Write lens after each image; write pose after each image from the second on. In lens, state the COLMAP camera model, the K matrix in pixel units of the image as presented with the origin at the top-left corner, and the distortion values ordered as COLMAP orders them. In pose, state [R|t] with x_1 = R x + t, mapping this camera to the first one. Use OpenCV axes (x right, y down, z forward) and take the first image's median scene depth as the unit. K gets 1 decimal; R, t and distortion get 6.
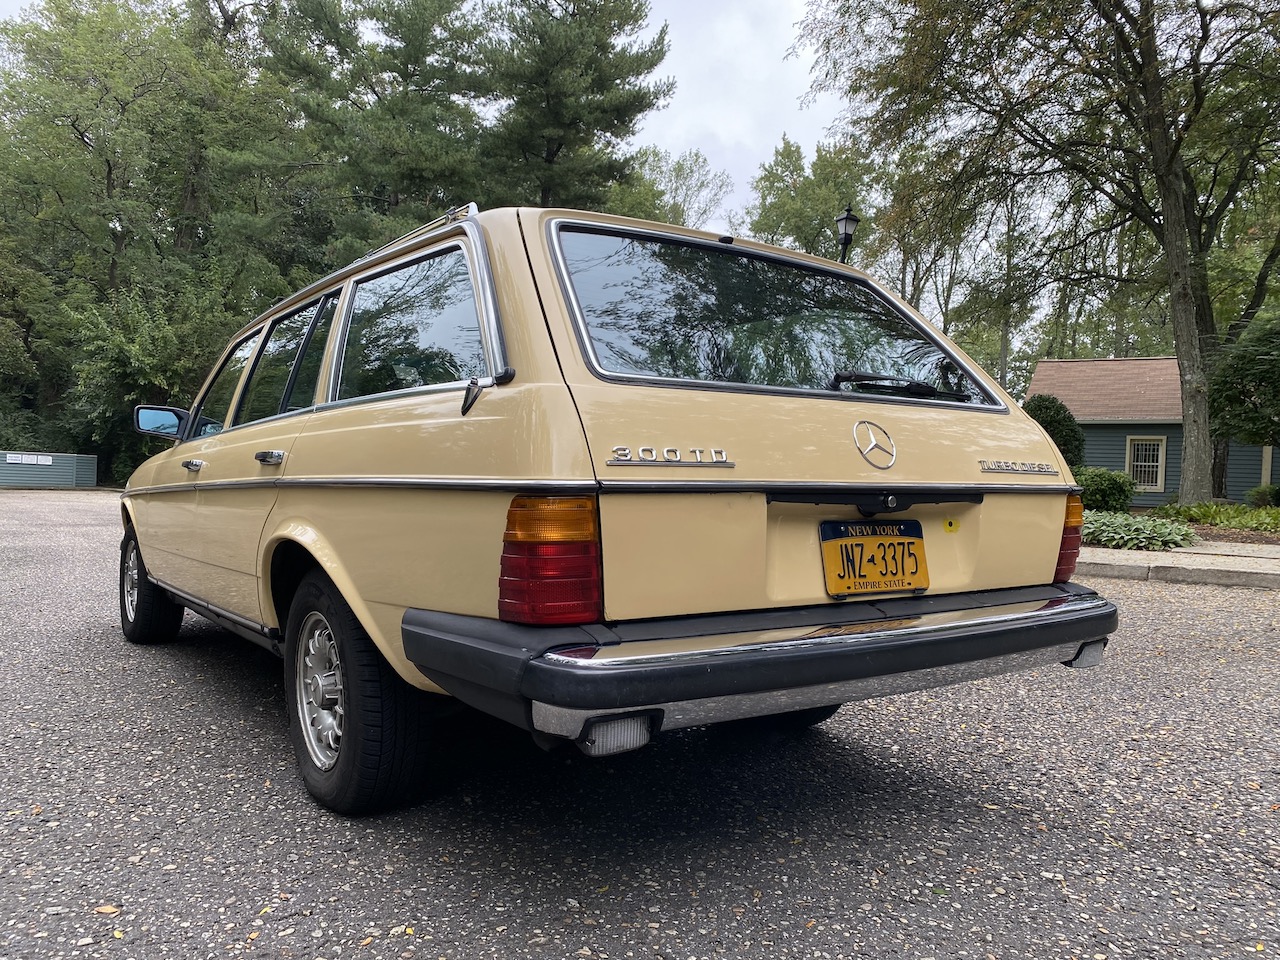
lens RADIAL K [[982.1, 0, 642.5], [0, 982.1, 480.5], [0, 0, 1]] dist [0.015436, -0.011433]
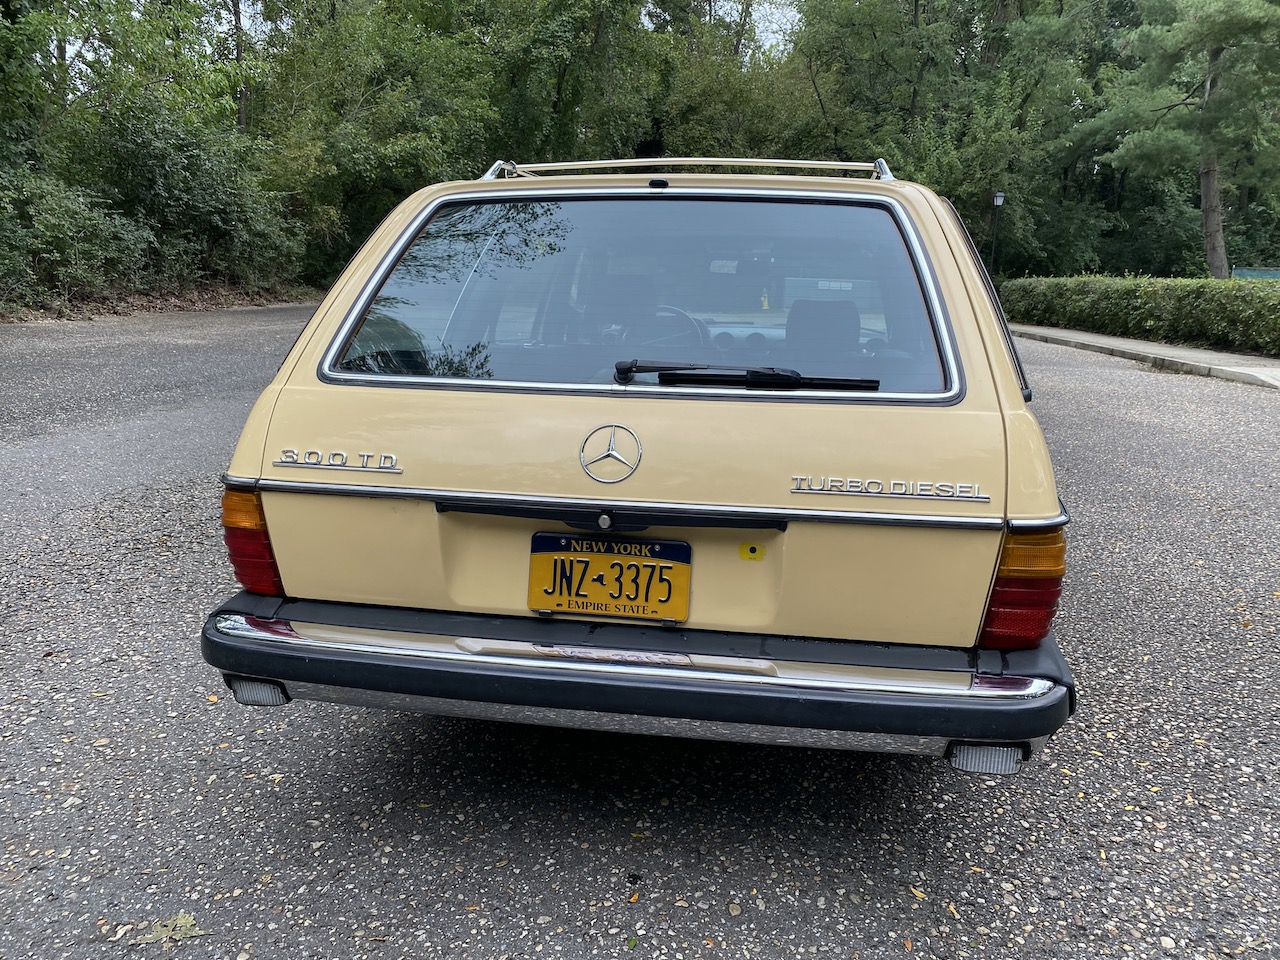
lens RADIAL K [[982.1, 0, 643.0], [0, 982.1, 478.5], [0, 0, 1]] dist [0.015436, -0.011433]
pose [[0.699709, 0.135830, -0.701397, 0.861700], [-0.005172, 0.982697, 0.185147, -0.173732], [0.714409, -0.125921, 0.688305, 0.410570]]
